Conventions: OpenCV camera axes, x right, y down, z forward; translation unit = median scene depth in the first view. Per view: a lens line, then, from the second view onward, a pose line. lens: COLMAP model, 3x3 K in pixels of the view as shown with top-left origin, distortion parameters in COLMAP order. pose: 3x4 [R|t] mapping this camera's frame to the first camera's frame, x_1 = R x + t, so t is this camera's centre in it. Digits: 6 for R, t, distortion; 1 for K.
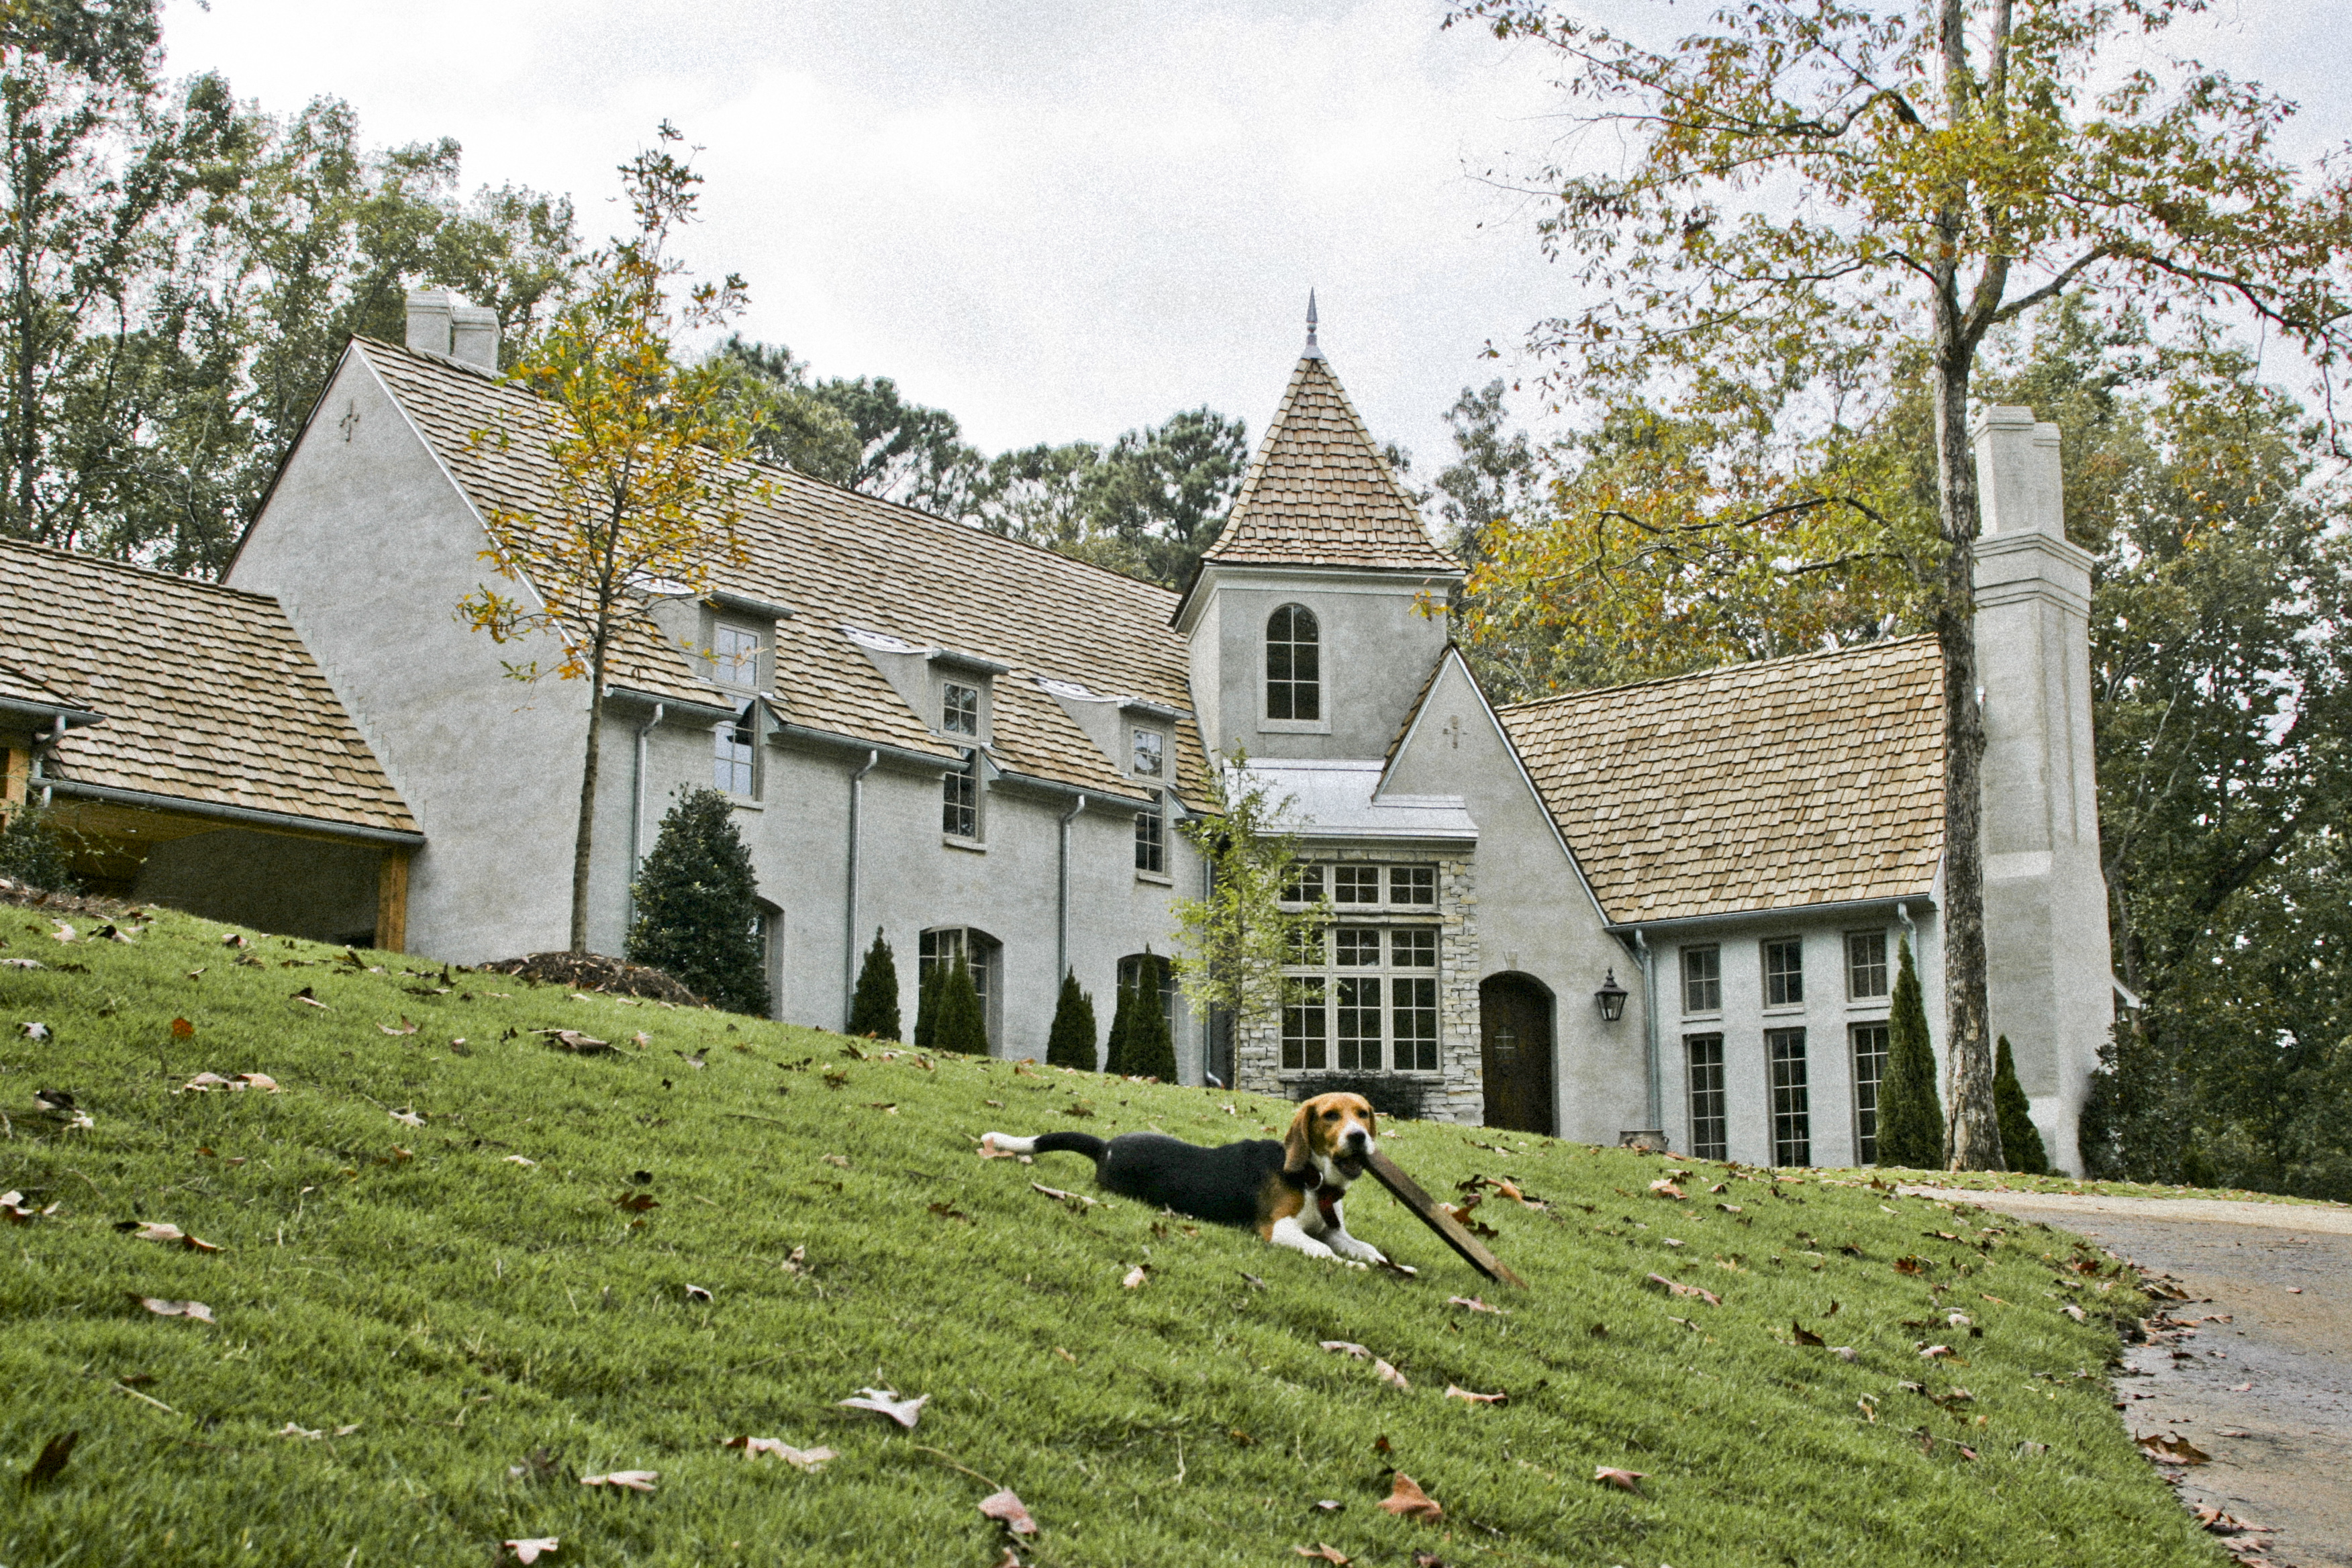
lens RADIAL K [[2751.9, 0, 1176.0], [0, 2751.9, 784.0], [0, 0, 1]] dist [-0.013862, 0.024445]
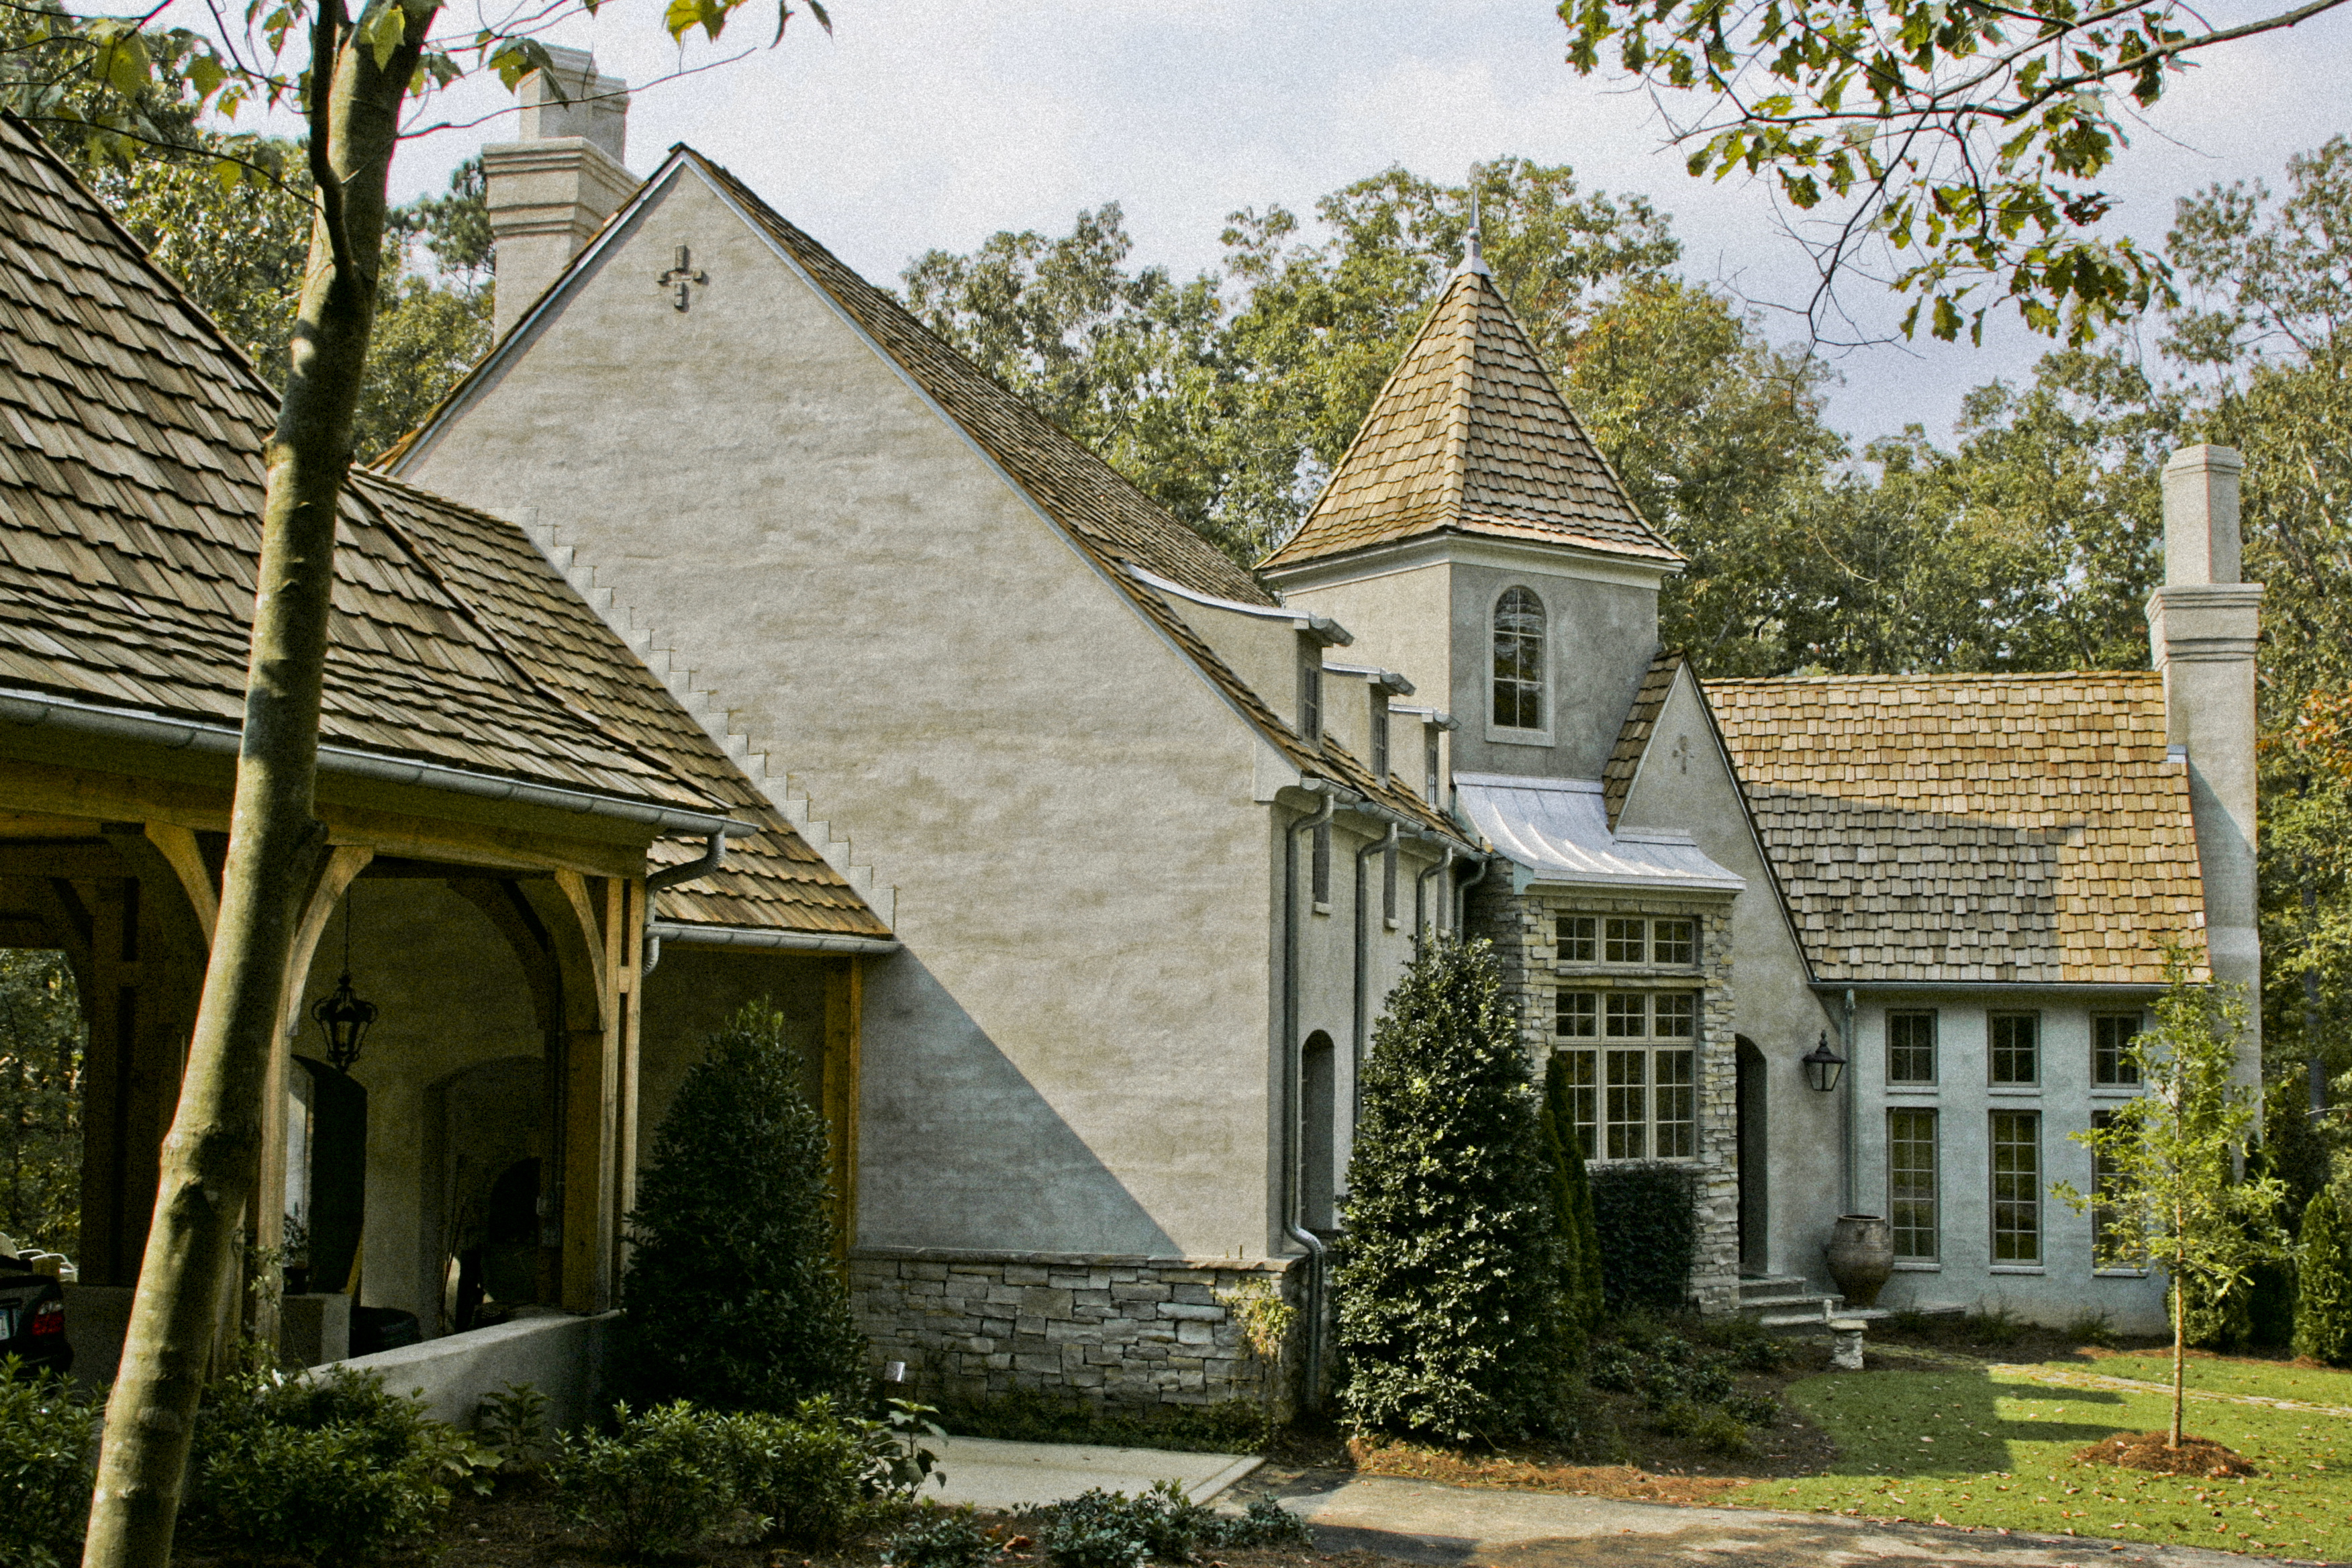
lens RADIAL K [[2751.9, 0, 1176.0], [0, 2751.9, 784.0], [0, 0, 1]] dist [-0.013862, 0.024445]
pose [[0.895732, 0.046286, 0.442179, -0.435184], [-0.095608, 0.991351, 0.089903, -0.074238], [-0.434193, -0.122805, 0.892410, 0.305088]]
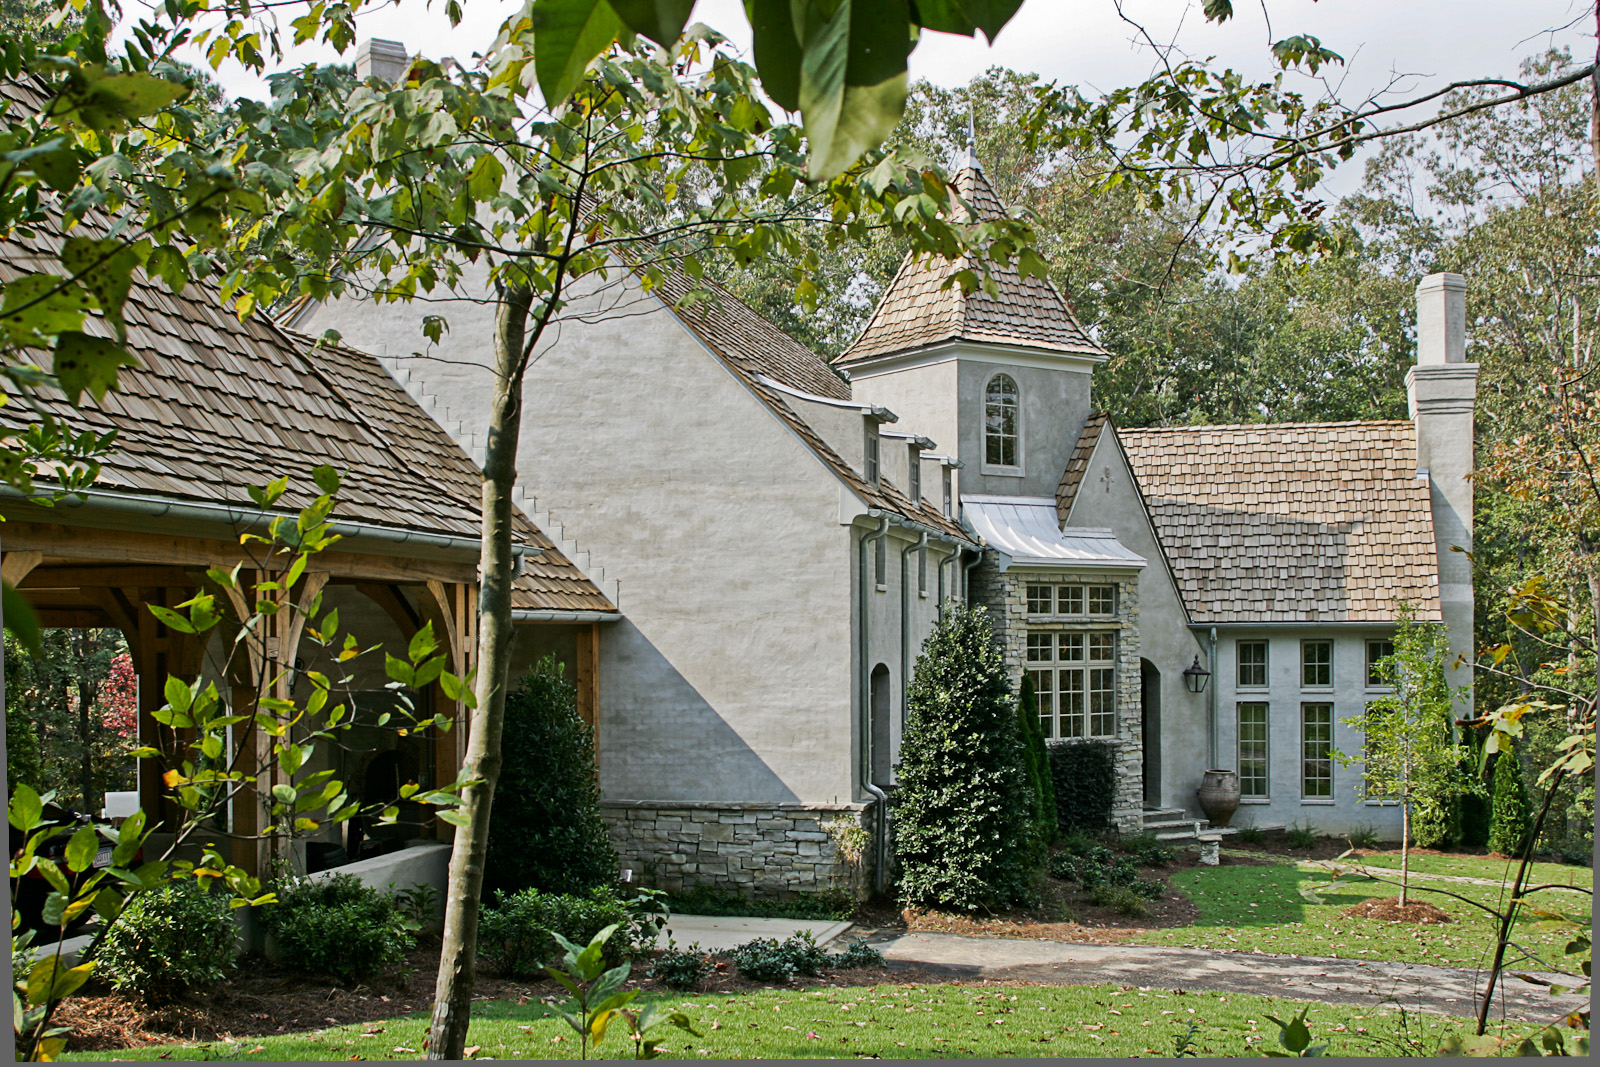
lens RADIAL K [[1874.1, 0, 798.9], [0, 1874.1, 640.2], [0, 0, 1]] dist [-0.005704, 0.053086]
pose [[0.888964, -0.005854, 0.457939, -0.468994], [-0.081254, 0.982039, 0.170286, -0.088781], [-0.450711, -0.188587, 0.872522, 0.256189]]
